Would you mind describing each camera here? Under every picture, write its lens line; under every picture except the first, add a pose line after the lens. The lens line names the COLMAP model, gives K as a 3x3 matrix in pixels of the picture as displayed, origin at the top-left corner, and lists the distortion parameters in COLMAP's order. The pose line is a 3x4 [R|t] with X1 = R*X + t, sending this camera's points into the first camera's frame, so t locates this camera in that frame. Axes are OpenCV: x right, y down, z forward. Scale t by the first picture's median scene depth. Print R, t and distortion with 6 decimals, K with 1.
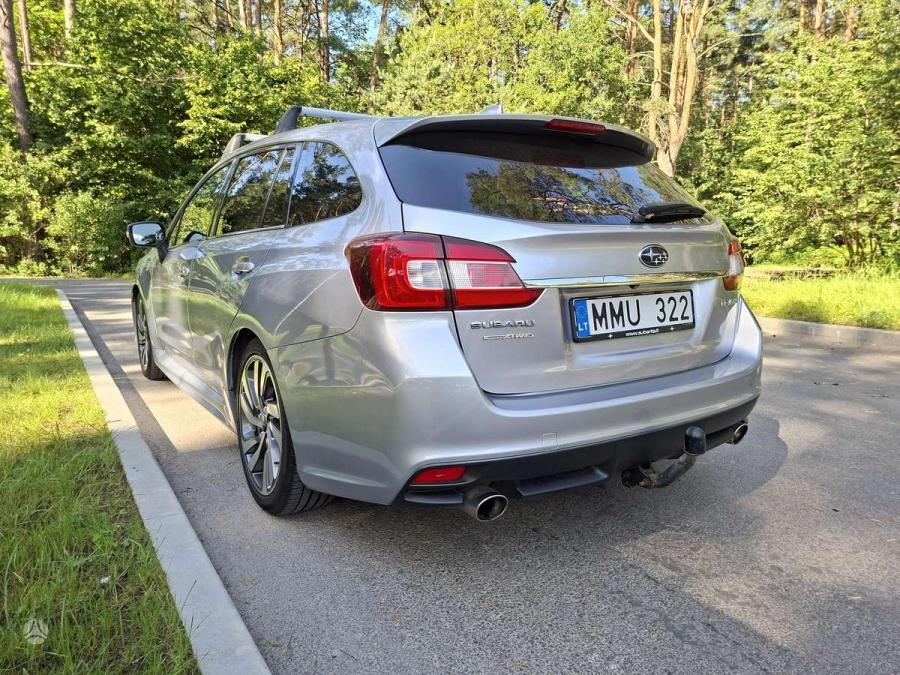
lens RADIAL K [[612.9, 0, 456.5], [0, 612.9, 335.2], [0, 0, 1]] dist [0.079844, -0.075105]
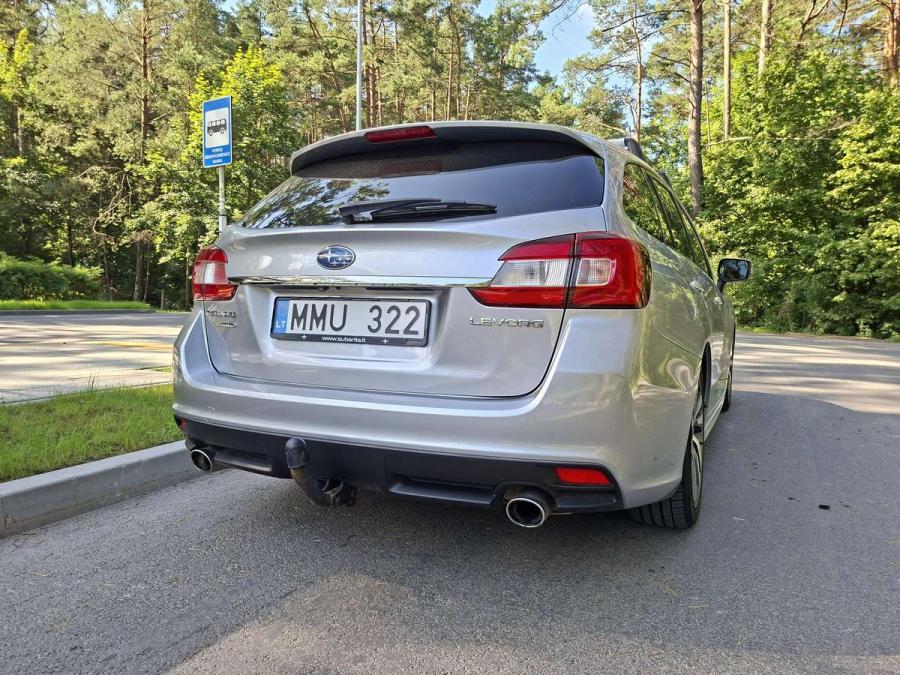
lens RADIAL K [[612.9, 0, 456.5], [0, 612.9, 335.2], [0, 0, 1]] dist [0.079844, -0.075105]
pose [[0.534058, 0.066724, -0.842811, 0.071333], [-0.144357, 0.989438, -0.013141, -0.001416], [0.833032, 0.128684, 0.538050, 0.038524]]
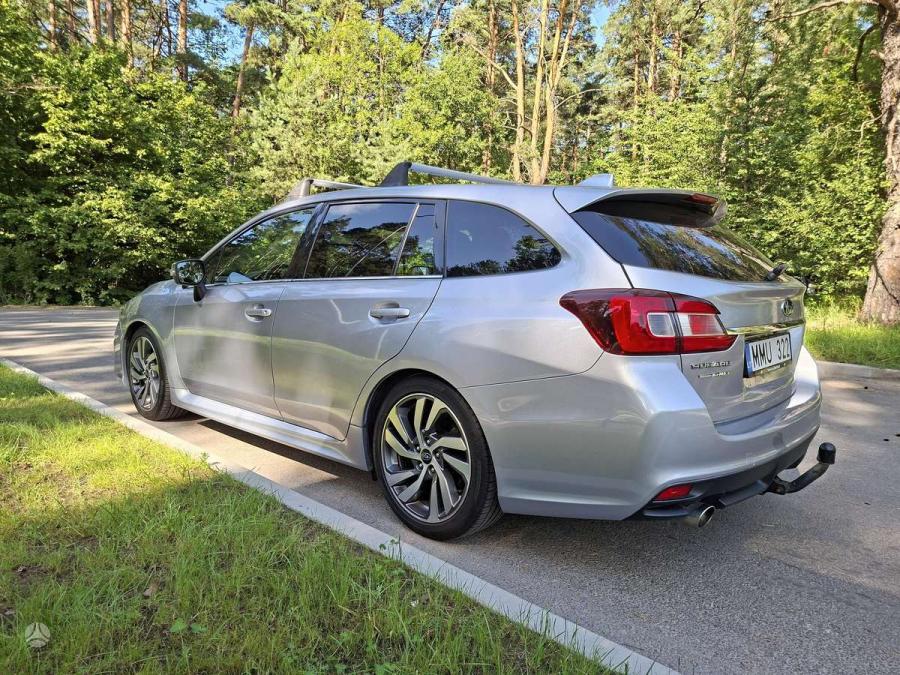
lens RADIAL K [[612.4, 0, 448.2], [0, 612.4, 343.3], [0, 0, 1]] dist [0.085168, -0.075162]
pose [[0.977275, -0.008142, 0.211818, -0.050103], [0.015084, 0.999400, -0.031176, -0.002162], [-0.211437, 0.033663, 0.976812, -0.006608]]
